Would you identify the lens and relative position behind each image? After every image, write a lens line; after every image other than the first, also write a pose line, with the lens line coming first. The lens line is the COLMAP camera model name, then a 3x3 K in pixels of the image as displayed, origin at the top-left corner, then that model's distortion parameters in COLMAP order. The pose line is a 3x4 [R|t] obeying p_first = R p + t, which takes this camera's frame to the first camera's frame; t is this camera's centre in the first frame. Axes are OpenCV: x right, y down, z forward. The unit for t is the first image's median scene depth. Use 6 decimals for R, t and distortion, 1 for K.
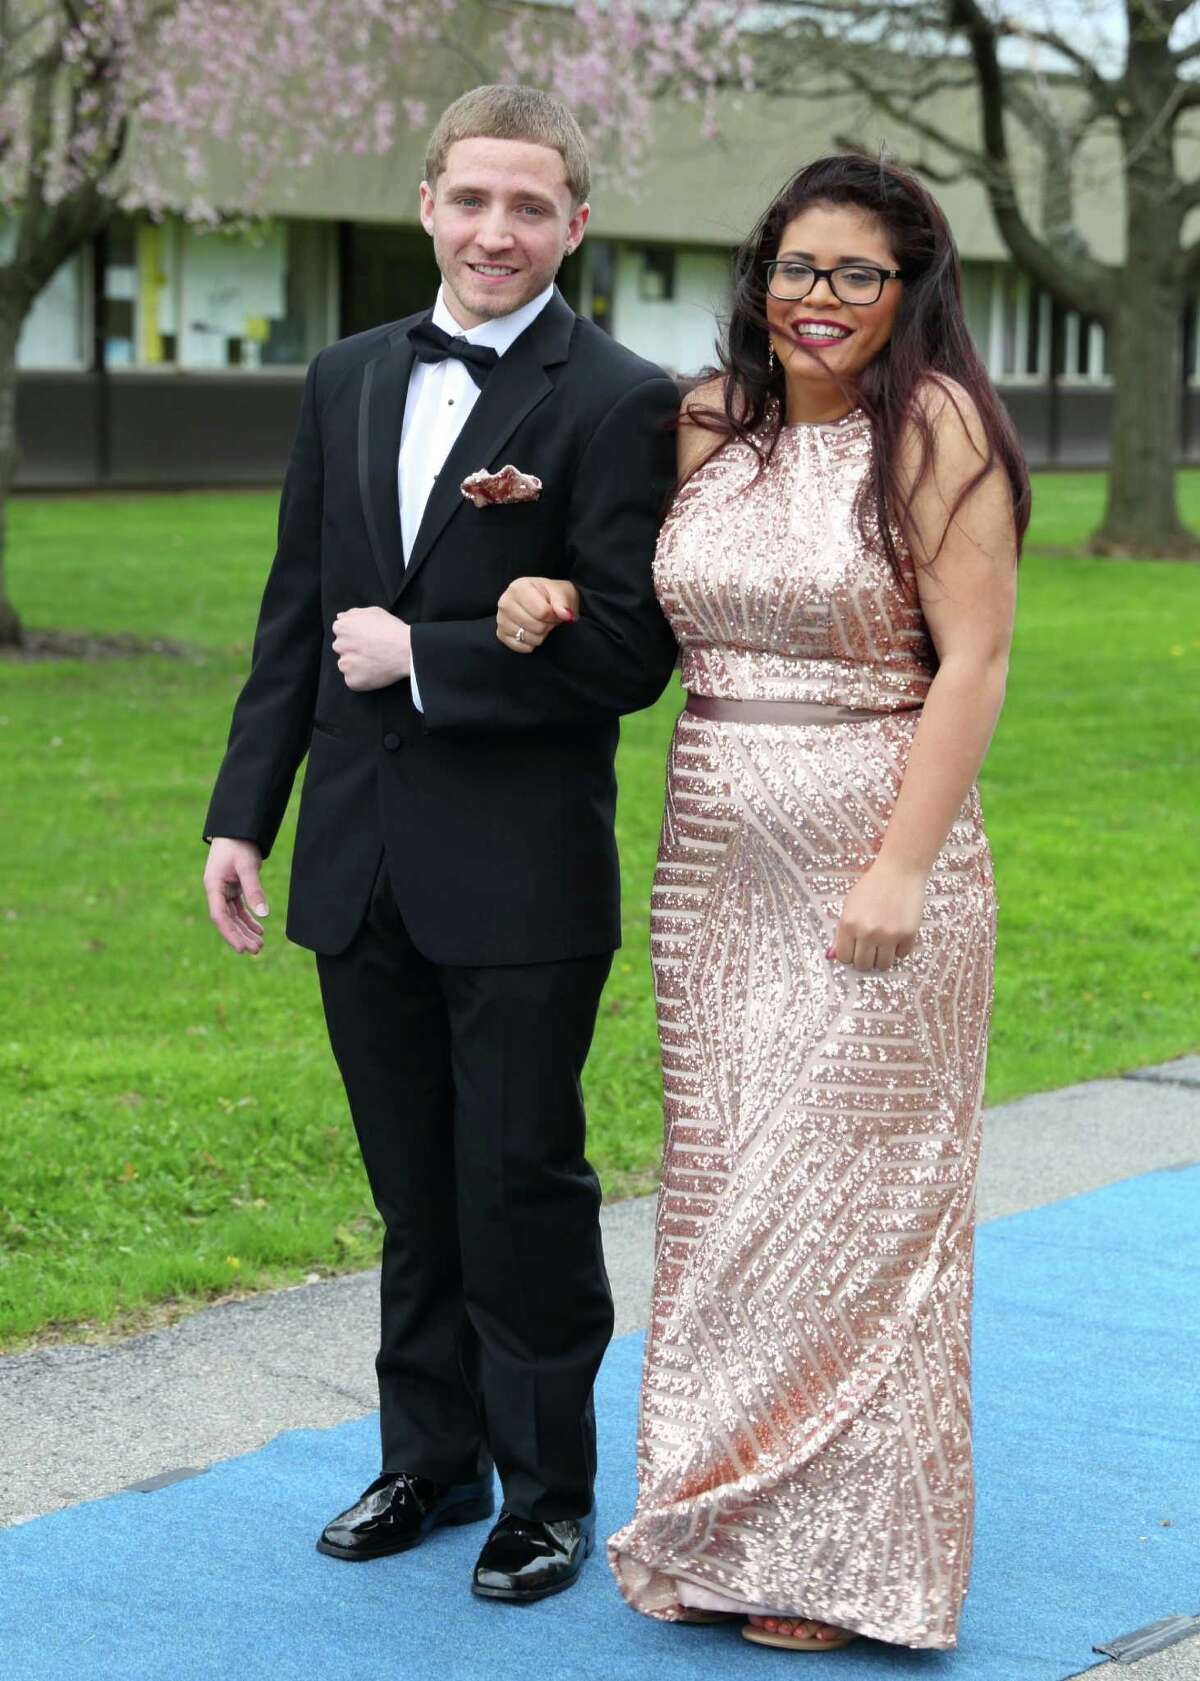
lens RADIAL K [[3839.6, 0, 571.6], [0, 3839.6, 798.7], [0, 0, 1]] dist [0.119493, 0.578527]
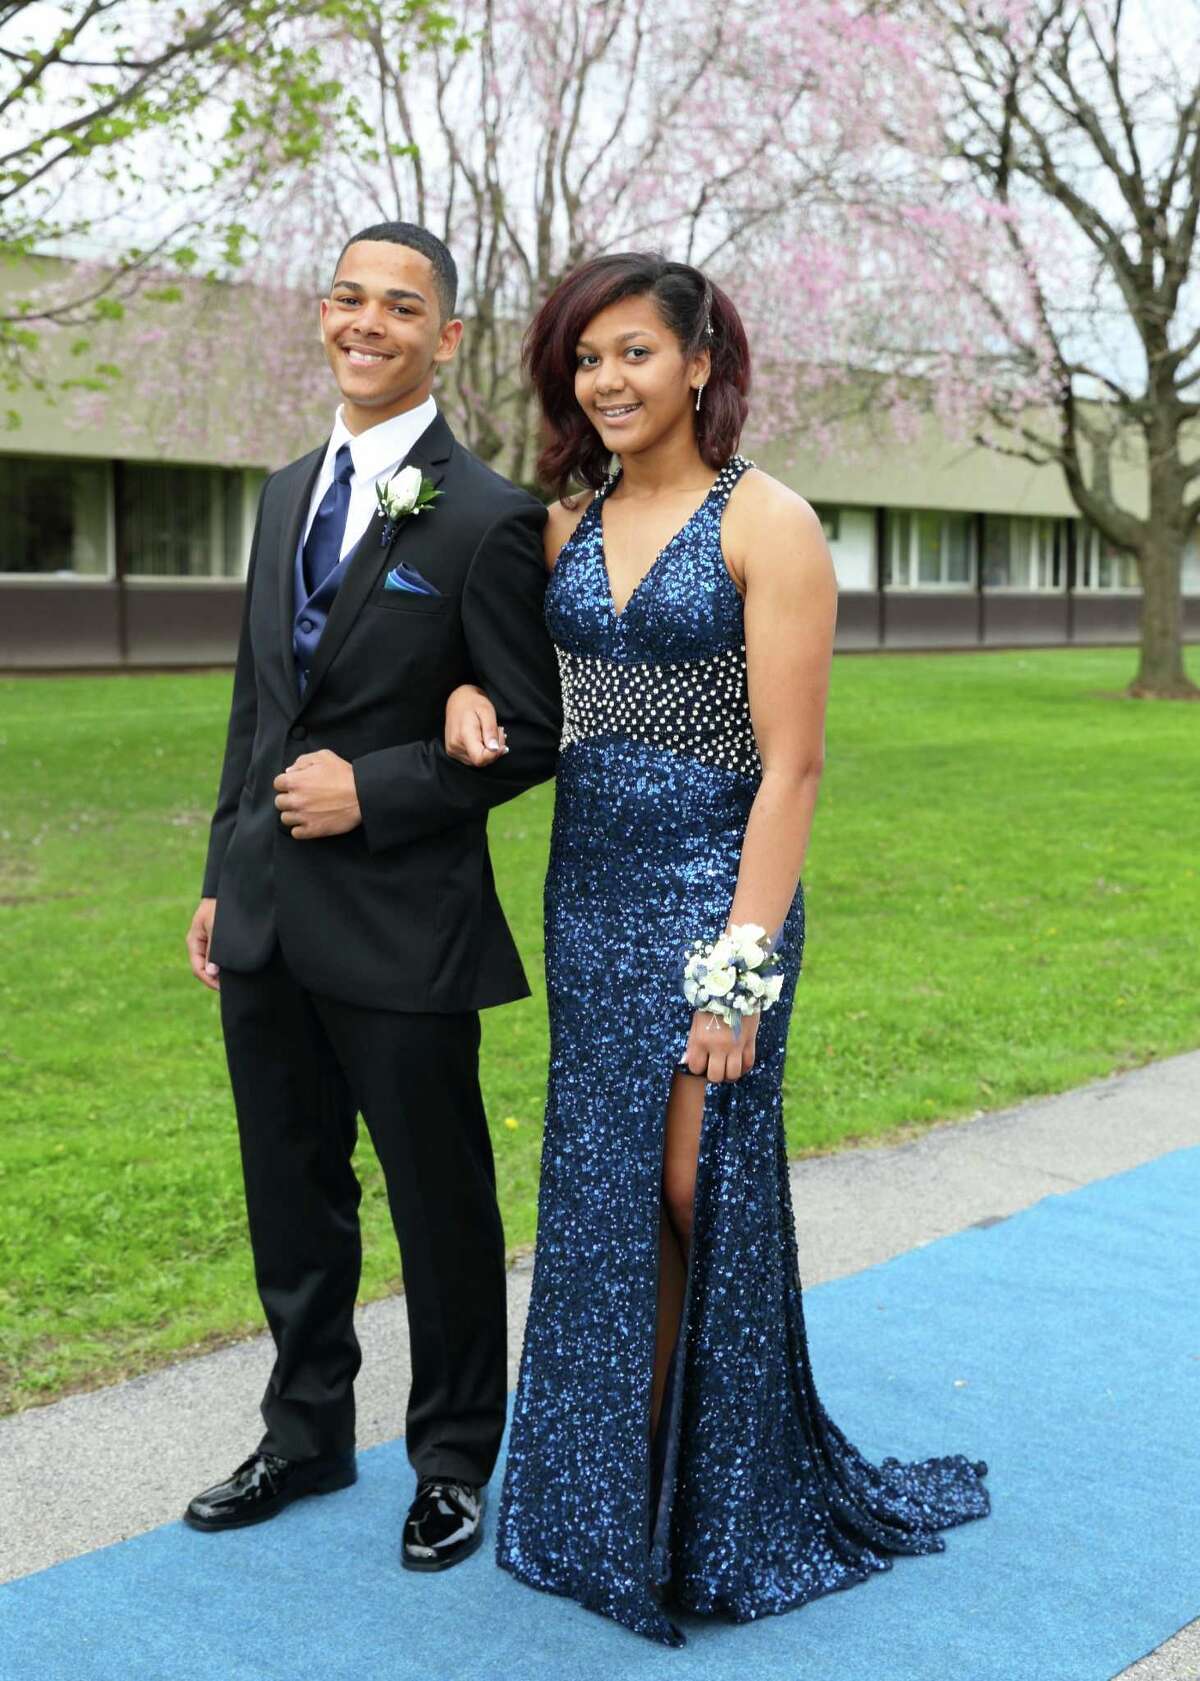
lens RADIAL K [[2469.9, 0, 600.8], [0, 2469.9, 808.8], [0, 0, 1]] dist [0.029085, 0.040345]
pose [[0.999988, -0.004588, -0.001662, -0.202150], [0.004544, 0.999673, -0.025167, 0.018583], [0.001777, 0.025160, 0.999682, -0.050042]]
